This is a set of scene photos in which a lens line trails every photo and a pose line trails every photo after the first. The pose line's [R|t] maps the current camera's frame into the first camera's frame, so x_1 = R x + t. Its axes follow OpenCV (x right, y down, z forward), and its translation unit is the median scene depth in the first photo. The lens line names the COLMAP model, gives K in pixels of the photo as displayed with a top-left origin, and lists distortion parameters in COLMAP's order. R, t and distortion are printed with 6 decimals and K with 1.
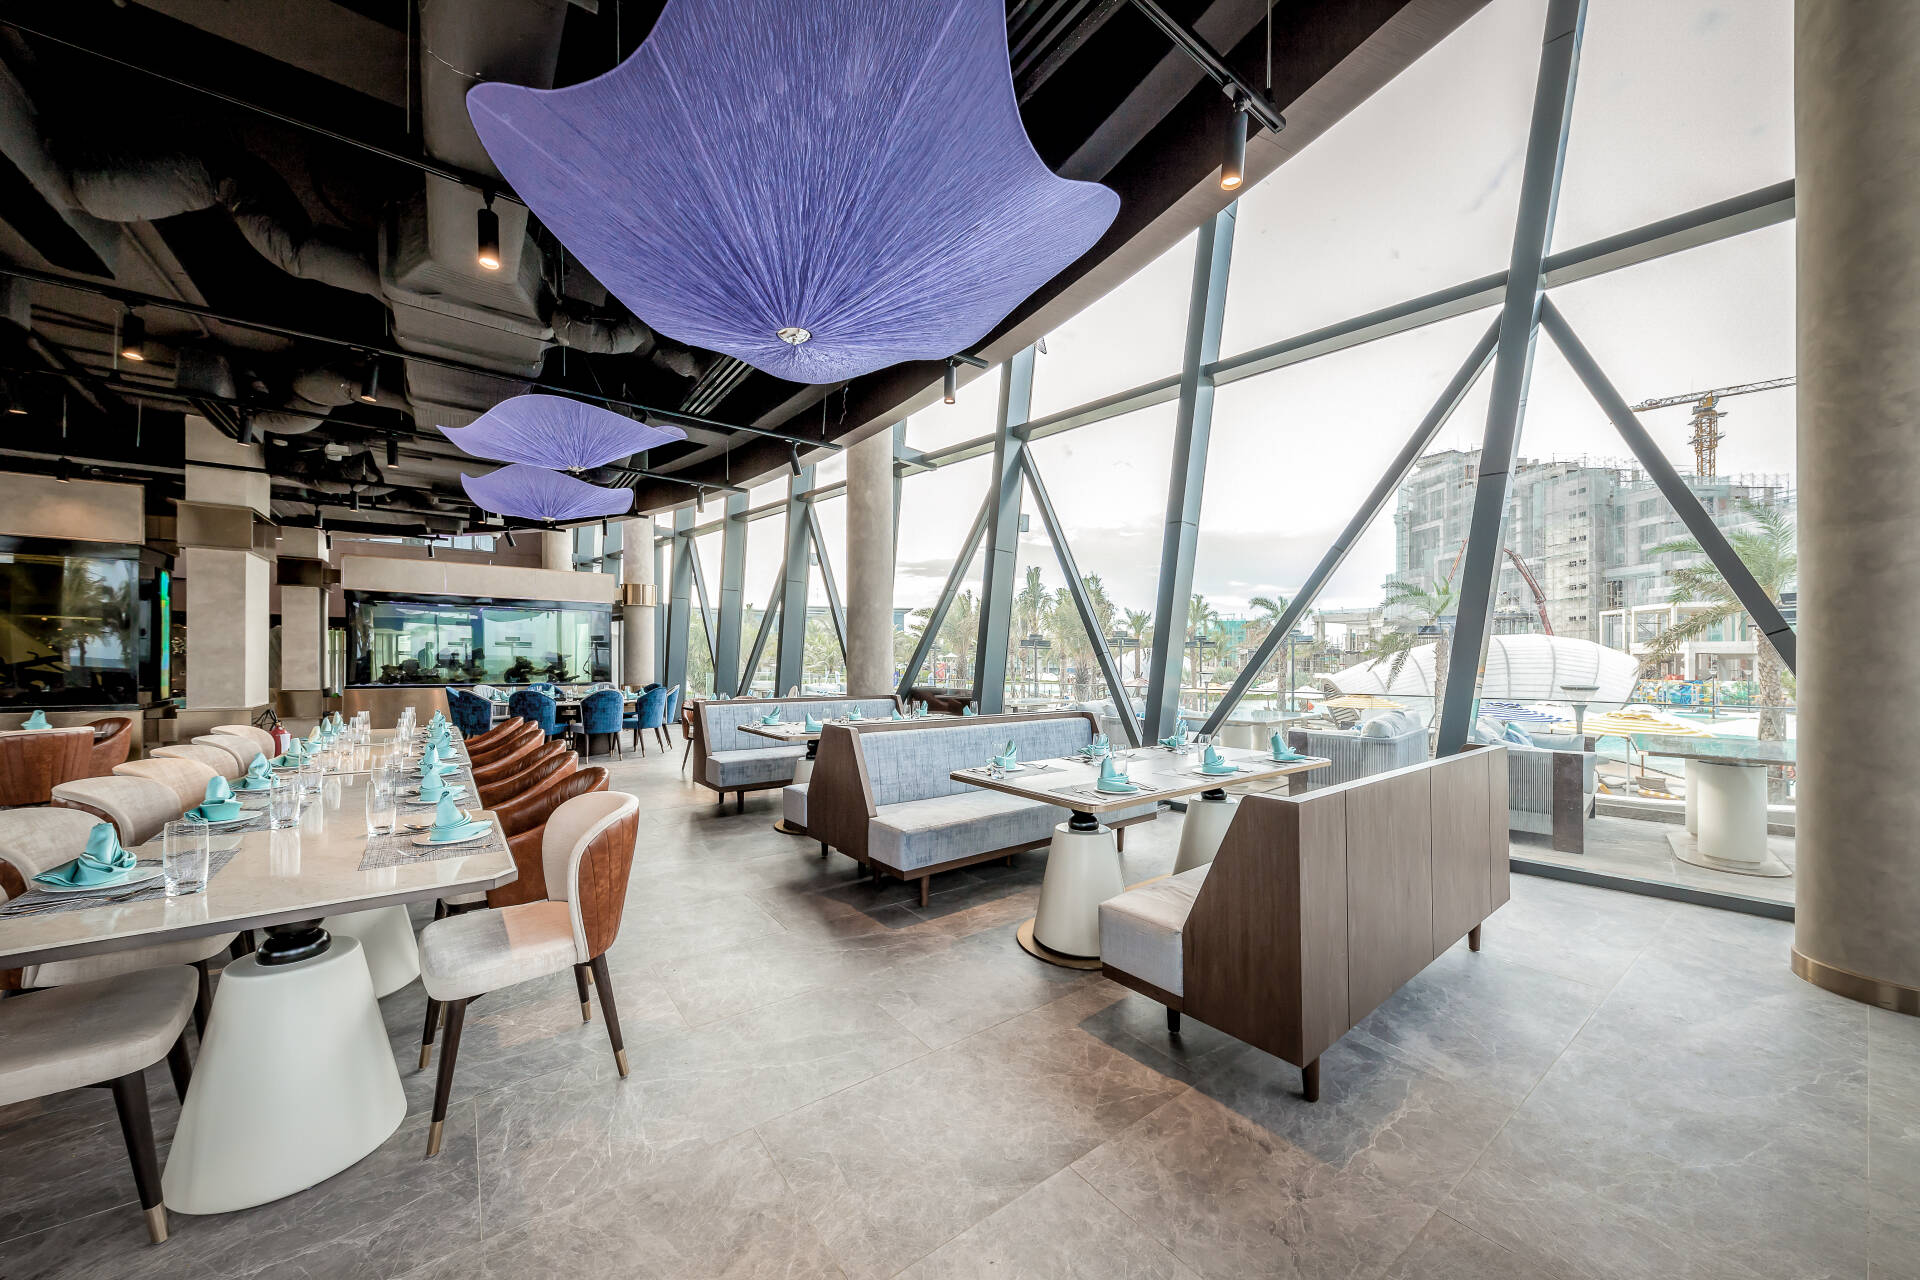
lens RADIAL K [[701.3, 0, 964.9], [0, 701.3, 652.0], [0, 0, 1]] dist [-0.000449, -0.000085]
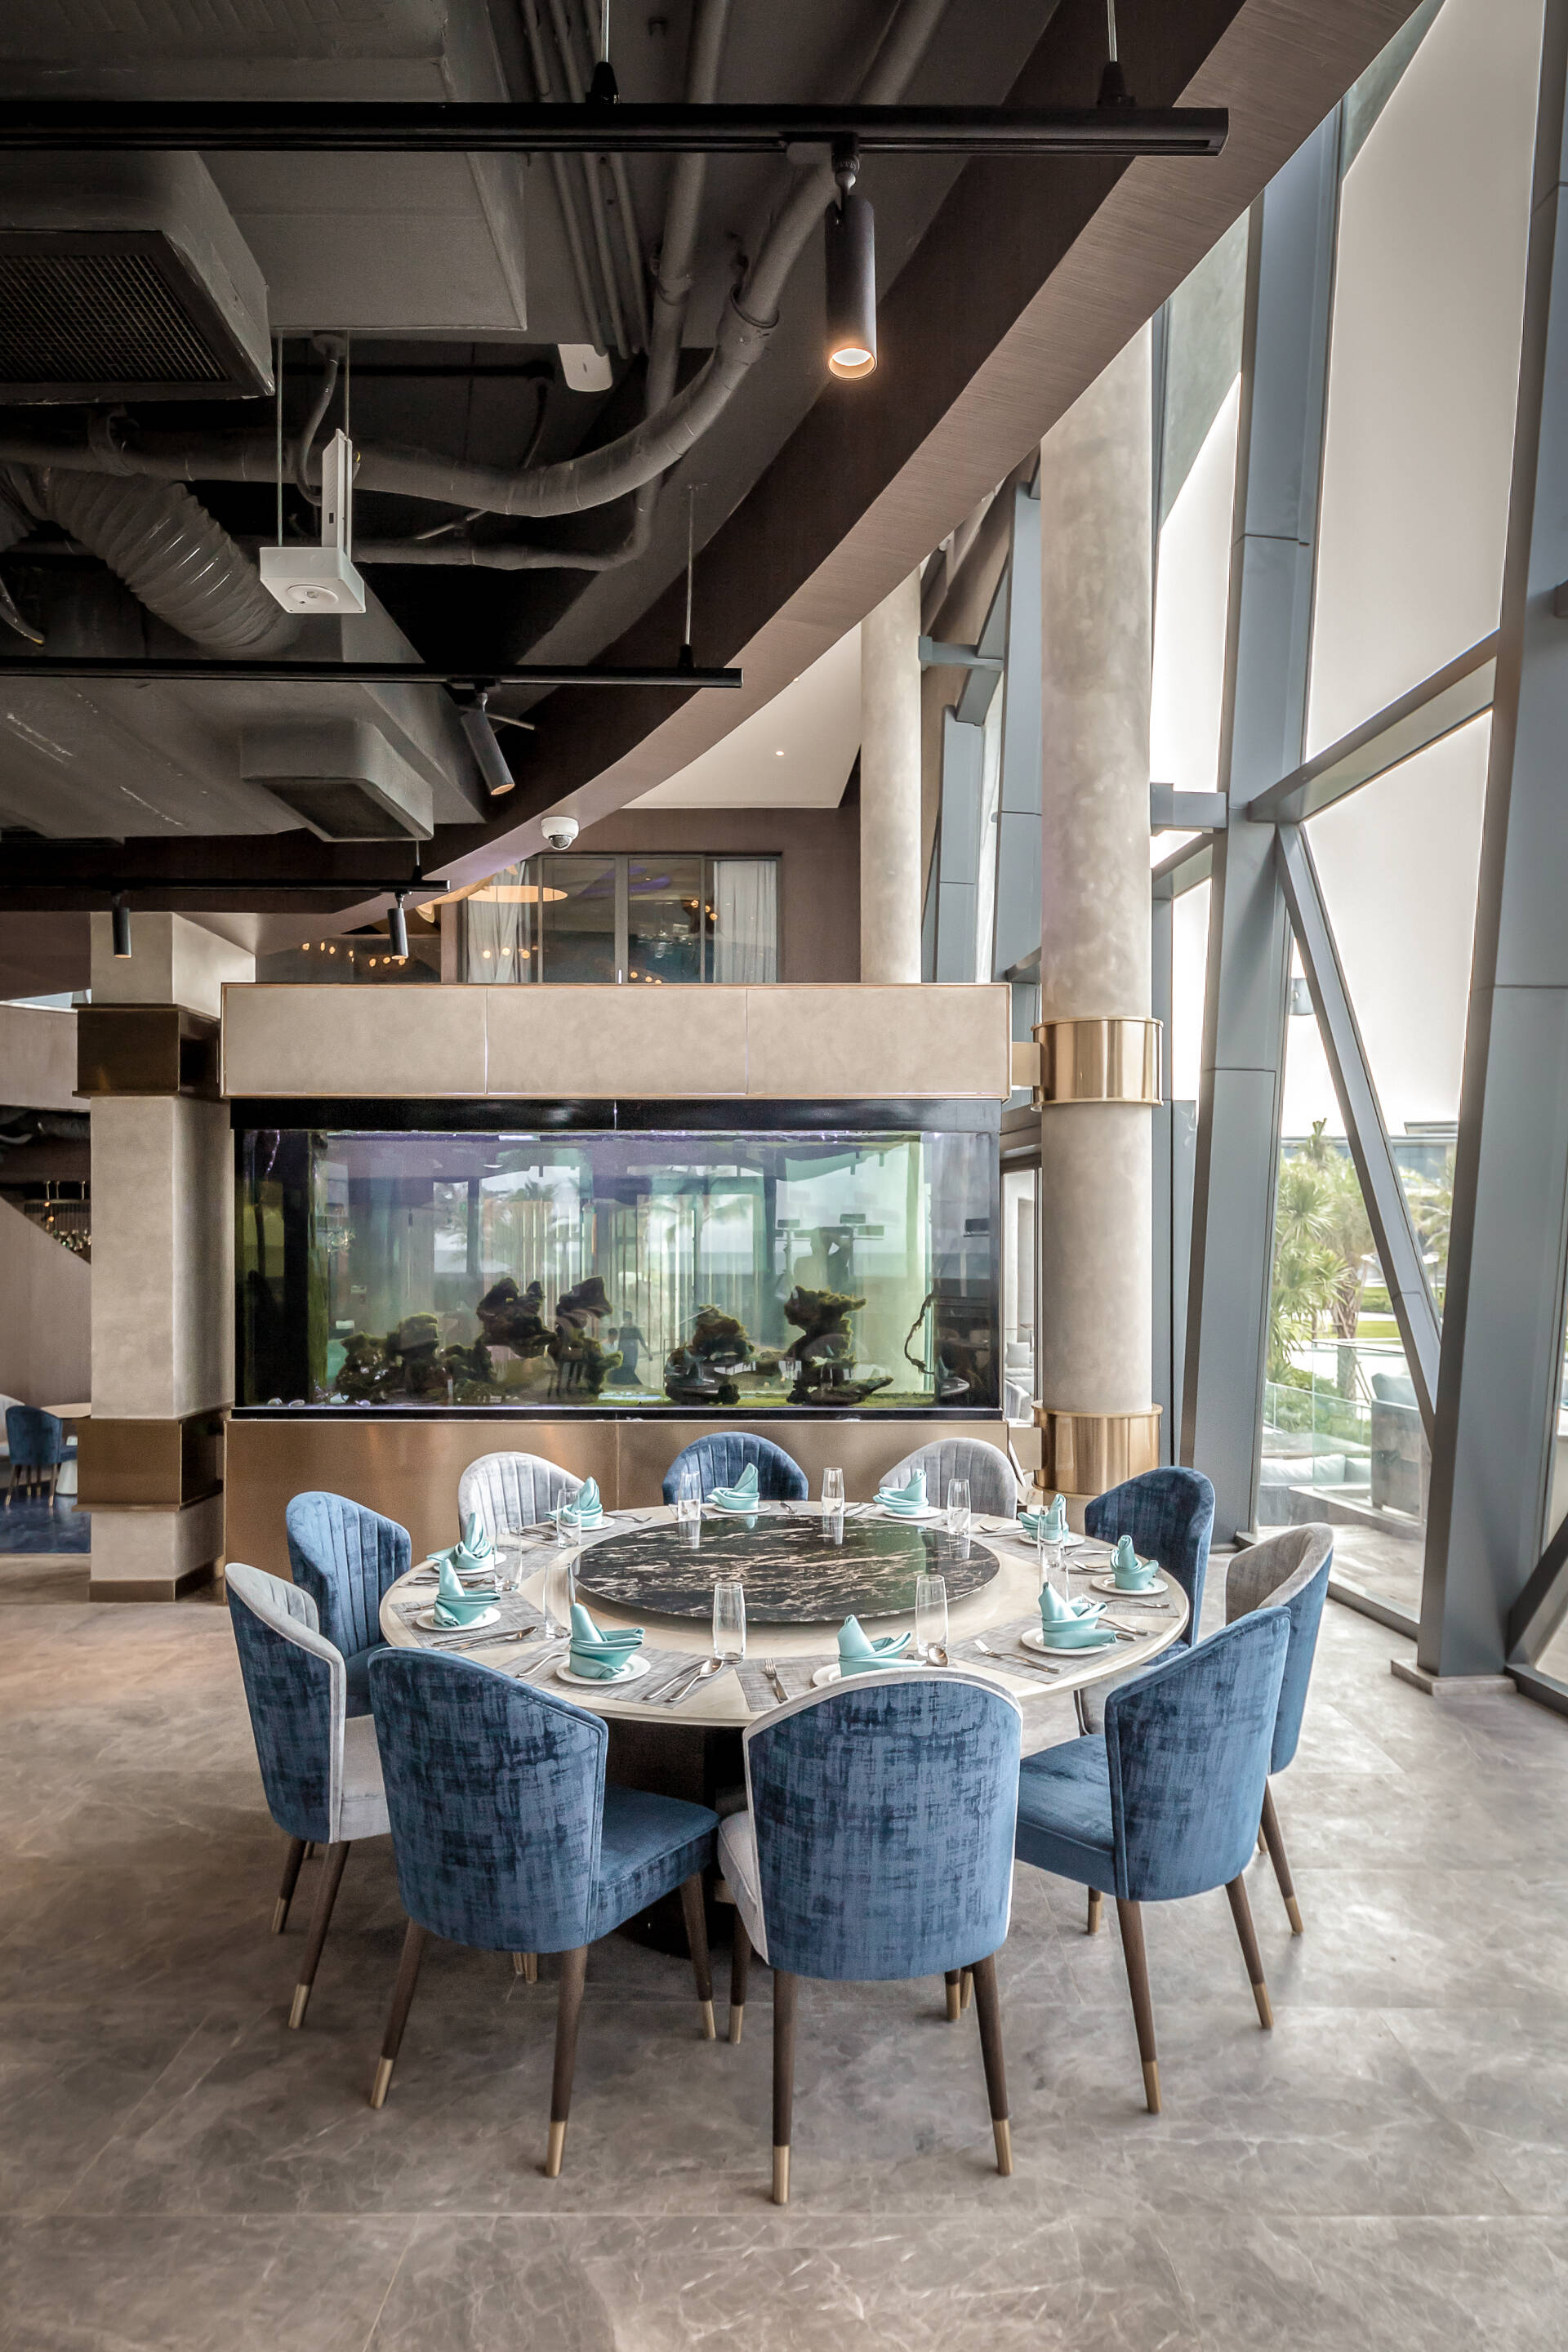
lens RADIAL K [[1385.7, 0, 792.3], [0, 1385.7, 1250.4], [0, 0, 1]] dist [0.003928, 0.000208]
pose [[0.800741, 0.000669, -0.599010, -0.265210], [0.009686, 0.999854, 0.014064, -0.022976], [0.598932, -0.017064, 0.800618, 0.558632]]
